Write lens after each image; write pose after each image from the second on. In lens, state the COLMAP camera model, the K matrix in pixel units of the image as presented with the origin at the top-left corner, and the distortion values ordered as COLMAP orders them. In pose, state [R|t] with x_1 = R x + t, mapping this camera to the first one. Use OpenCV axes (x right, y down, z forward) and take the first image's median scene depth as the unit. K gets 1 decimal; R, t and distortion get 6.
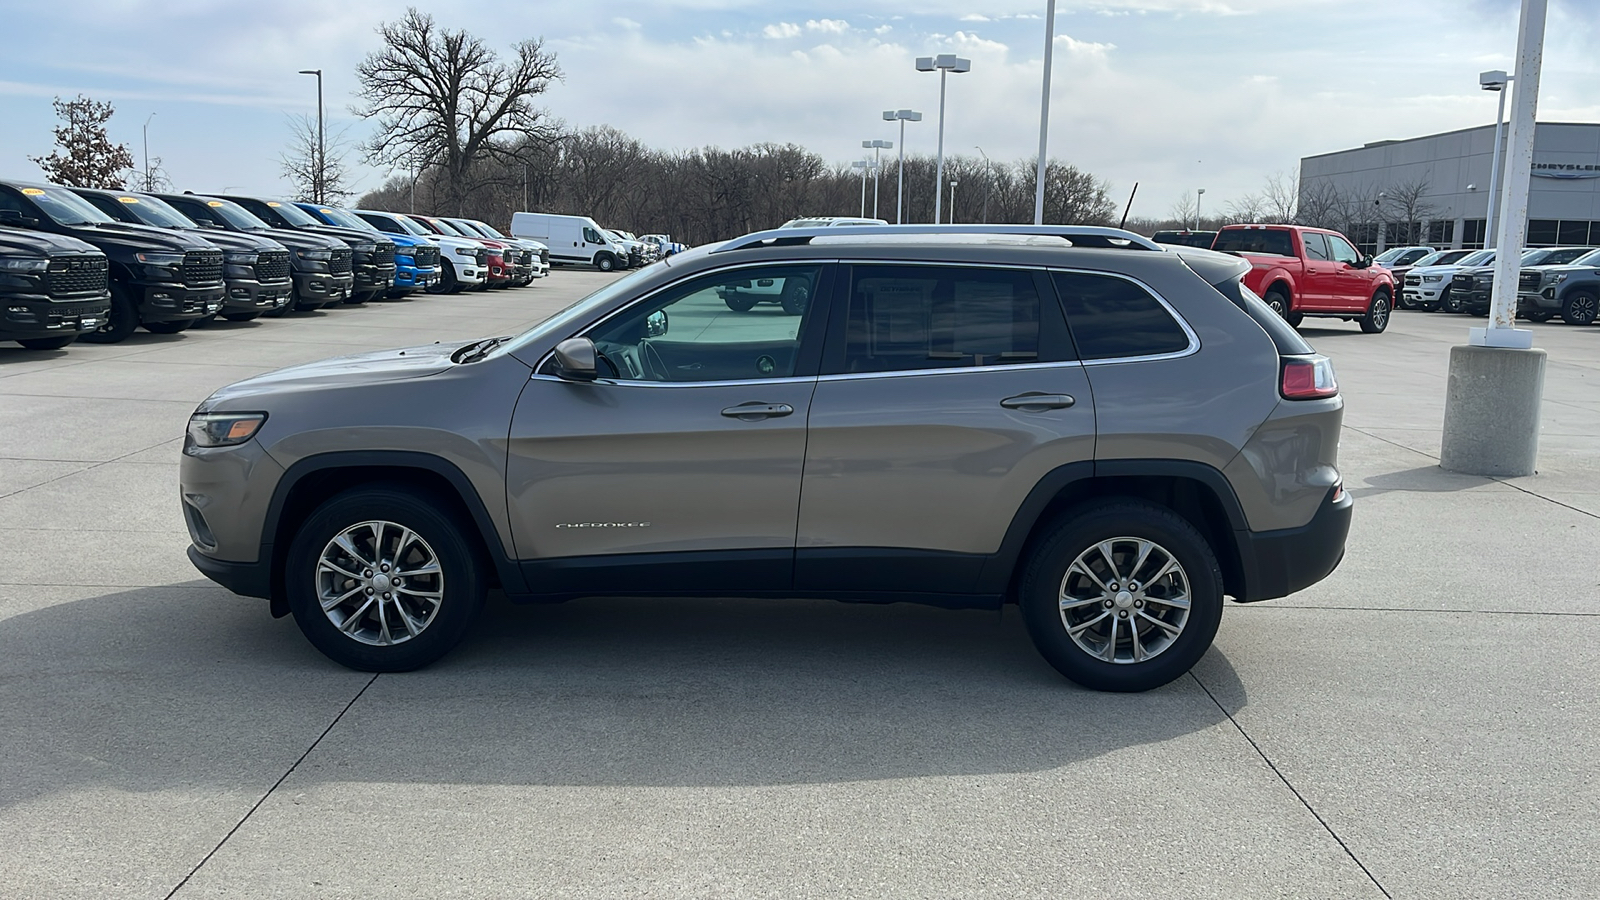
lens RADIAL K [[1384.1, 0, 784.9], [0, 1384.1, 438.3], [0, 0, 1]] dist [0.054243, -0.055719]
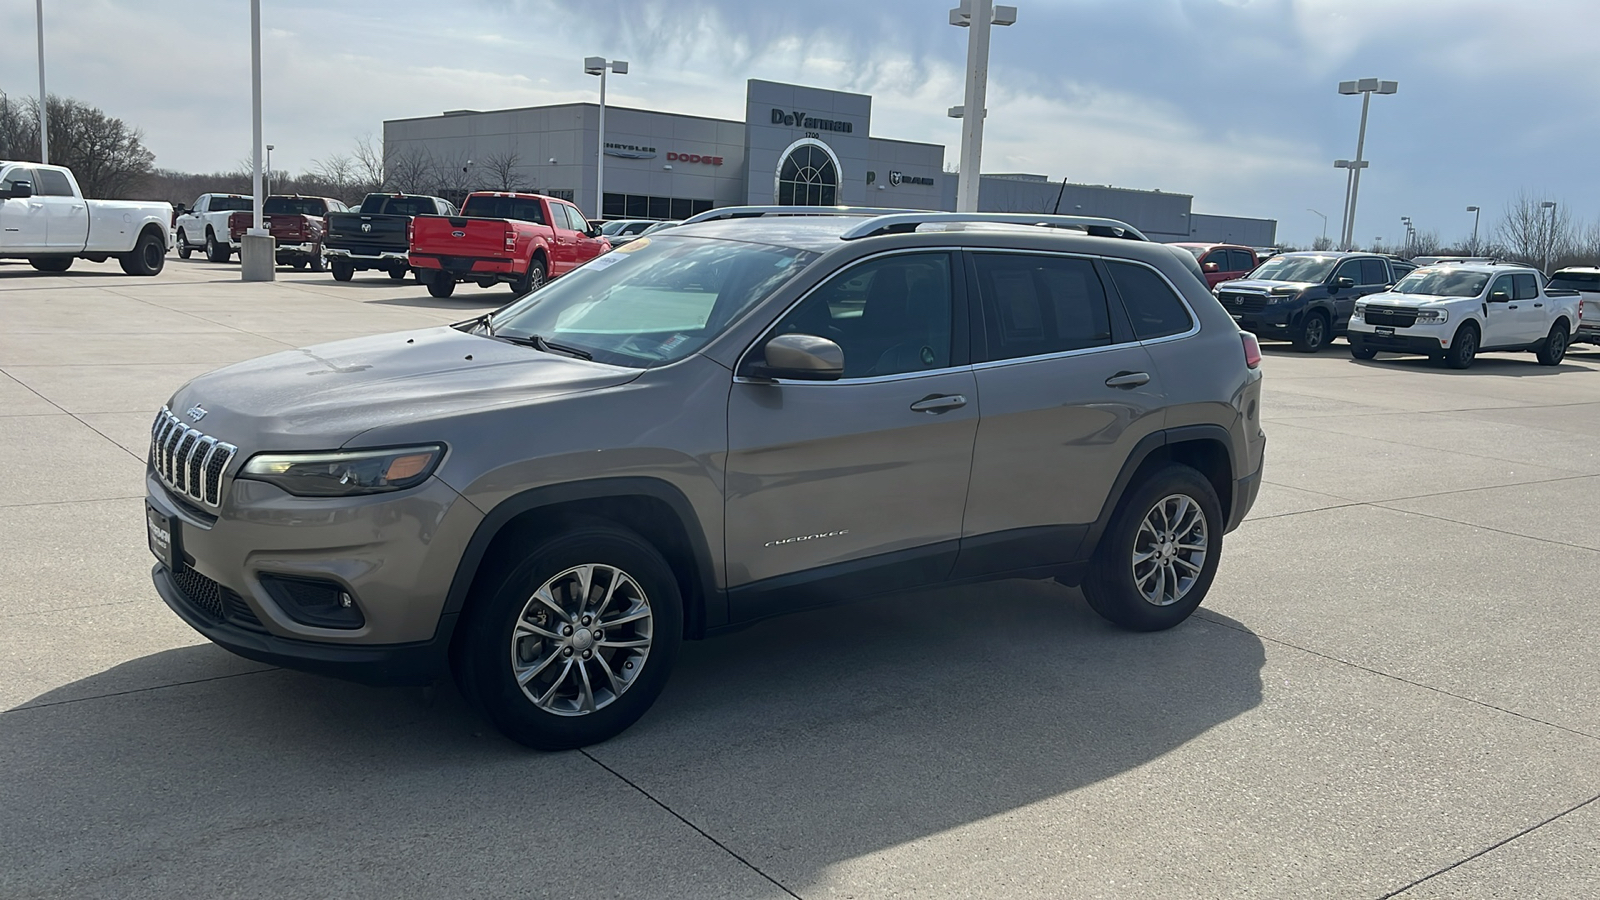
lens RADIAL K [[1384.1, 0, 788.5], [0, 1384.1, 455.5], [0, 0, 1]] dist [0.054243, -0.055719]
pose [[0.789714, -0.080013, 0.608235, -0.682491], [0.055181, 0.996704, 0.059471, -0.046148], [-0.610988, -0.013402, 0.791526, 0.278196]]
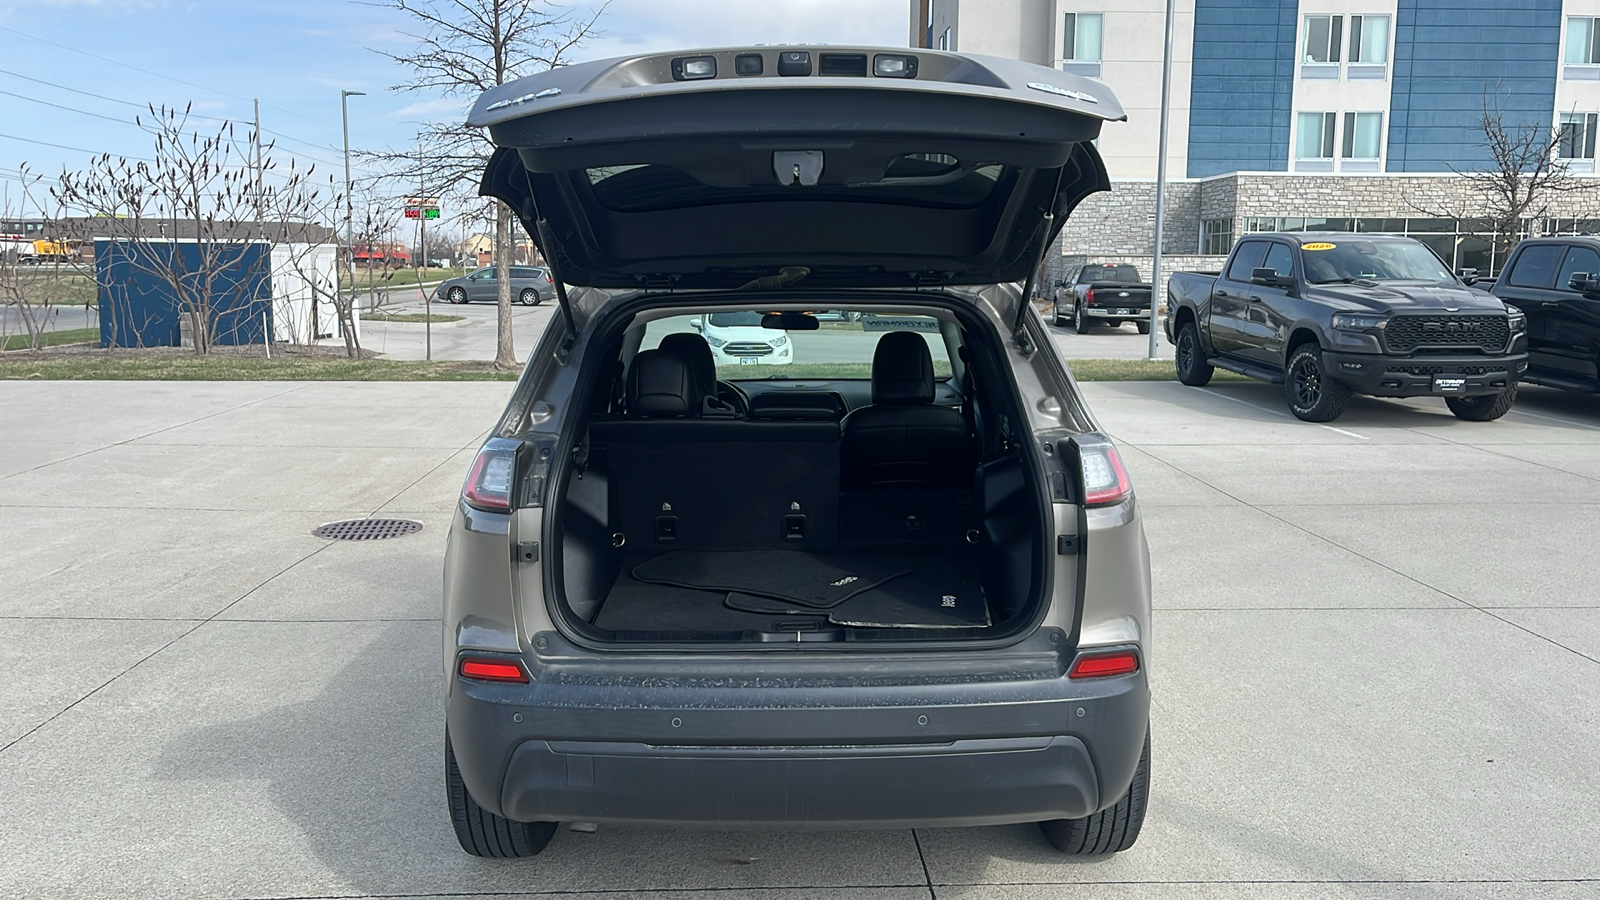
lens RADIAL K [[1384.1, 0, 786.2], [0, 1384.1, 472.0], [0, 0, 1]] dist [0.054243, -0.055719]
pose [[0.032467, 0.114697, -0.992870, 0.987874], [-0.144962, 0.983430, 0.108866, -0.129745], [0.988904, 0.140394, 0.048556, 1.089808]]
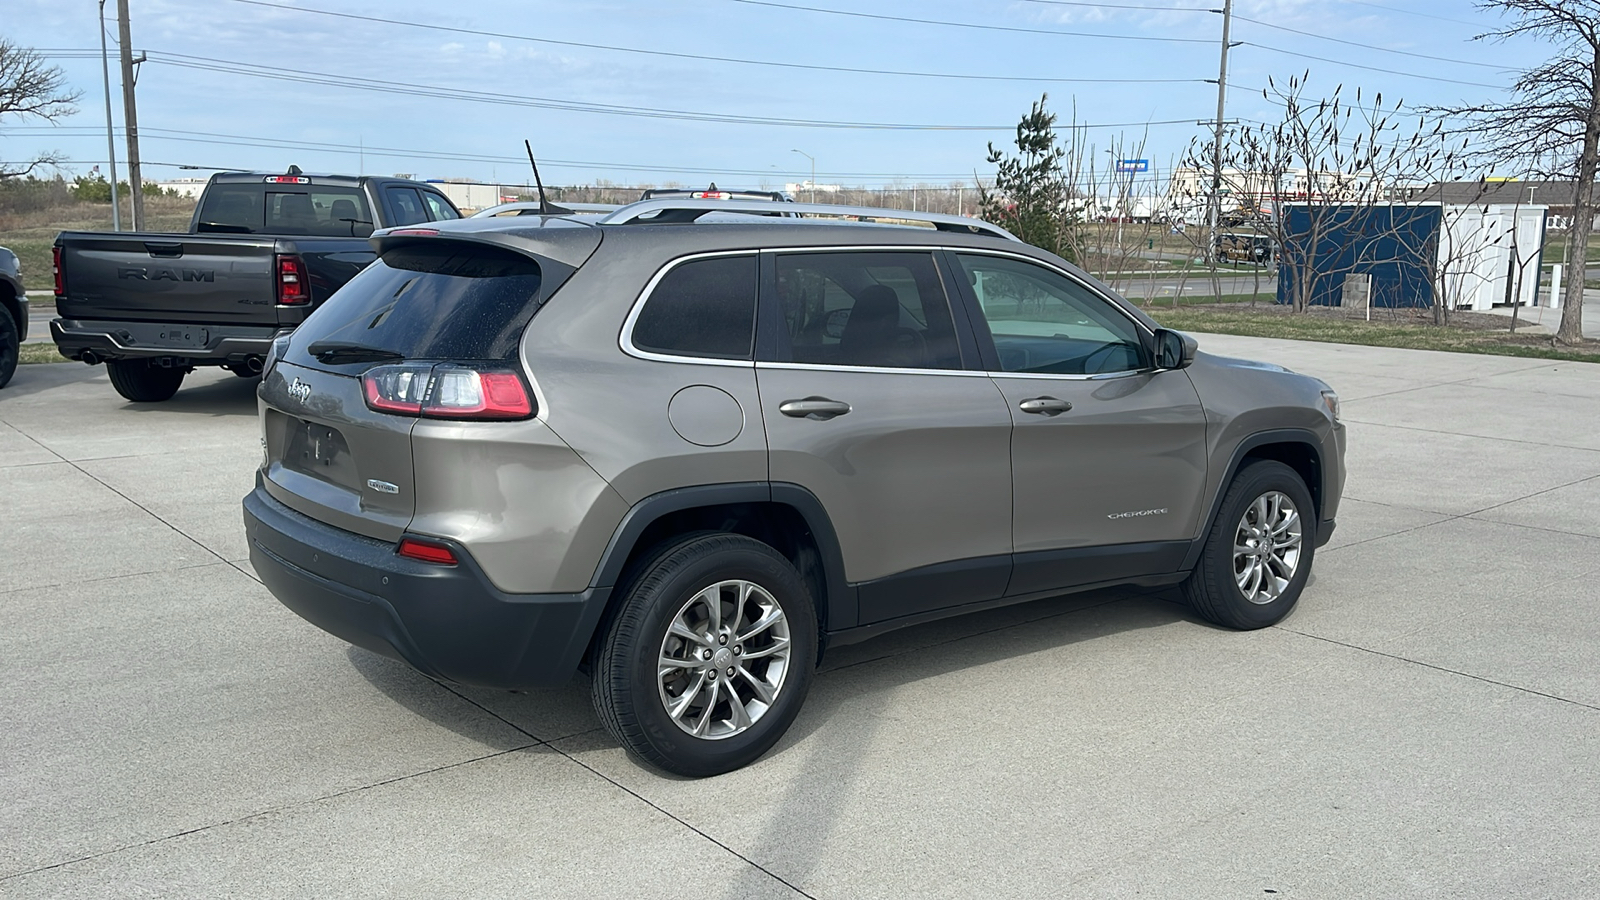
lens RADIAL K [[1384.1, 0, 795.4], [0, 1384.1, 438.8], [0, 0, 1]] dist [0.054243, -0.055719]
pose [[-0.772989, 0.060129, -0.631563, 0.707022], [-0.120205, 0.963585, 0.238863, -0.246238], [0.622927, 0.260556, -0.737613, 1.885370]]
